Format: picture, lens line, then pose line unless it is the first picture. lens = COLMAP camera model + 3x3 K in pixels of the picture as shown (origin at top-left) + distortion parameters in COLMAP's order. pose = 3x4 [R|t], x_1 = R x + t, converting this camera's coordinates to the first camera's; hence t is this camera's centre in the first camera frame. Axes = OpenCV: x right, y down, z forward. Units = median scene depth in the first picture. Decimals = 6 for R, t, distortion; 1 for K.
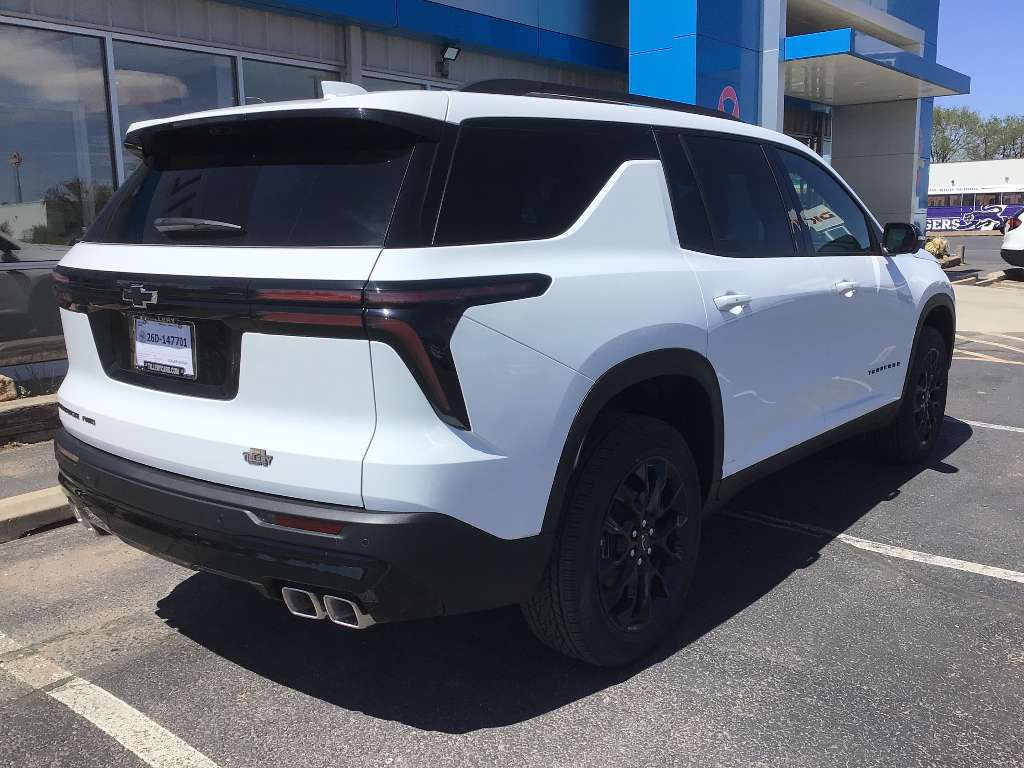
lens RADIAL K [[914.0, 0, 512.0], [0, 914.0, 384.0], [0, 0, 1]] dist [0.001385, -0.000965]
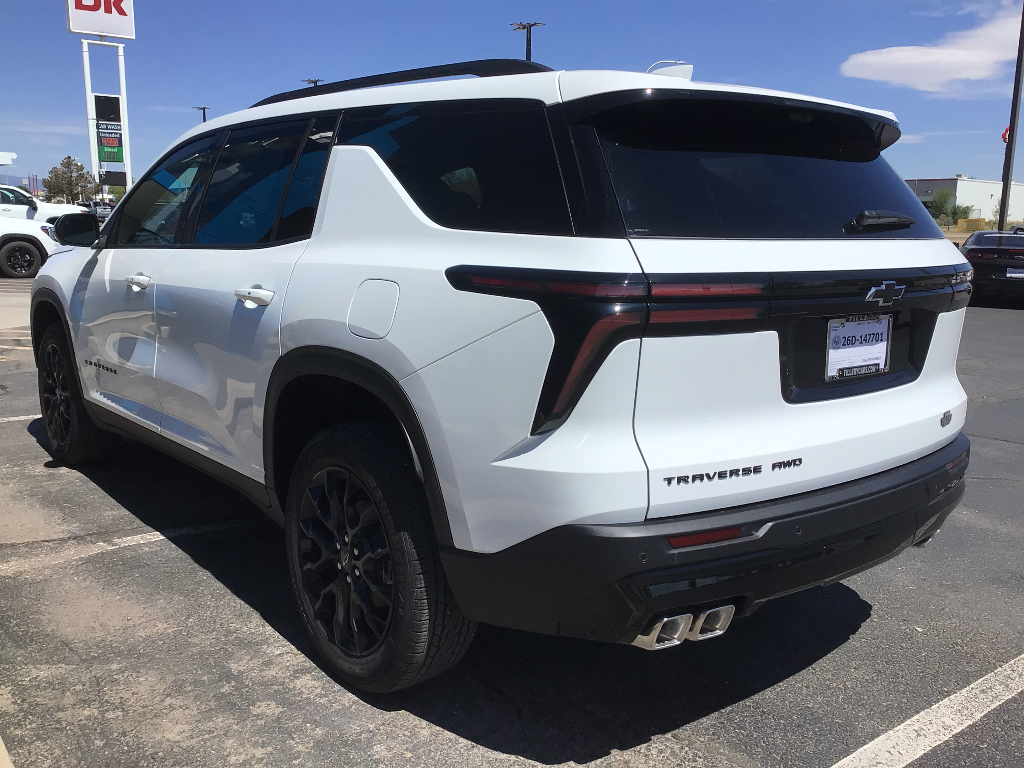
lens RADIAL K [[940.9, 0, 512.0], [0, 940.9, 384.0], [0, 0, 1]] dist [0.004855, 0.004007]
pose [[0.199813, -0.160087, 0.966668, -1.392640], [0.145232, 0.980504, 0.132359, -0.183396], [-0.969011, 0.113944, 0.219167, 1.139281]]
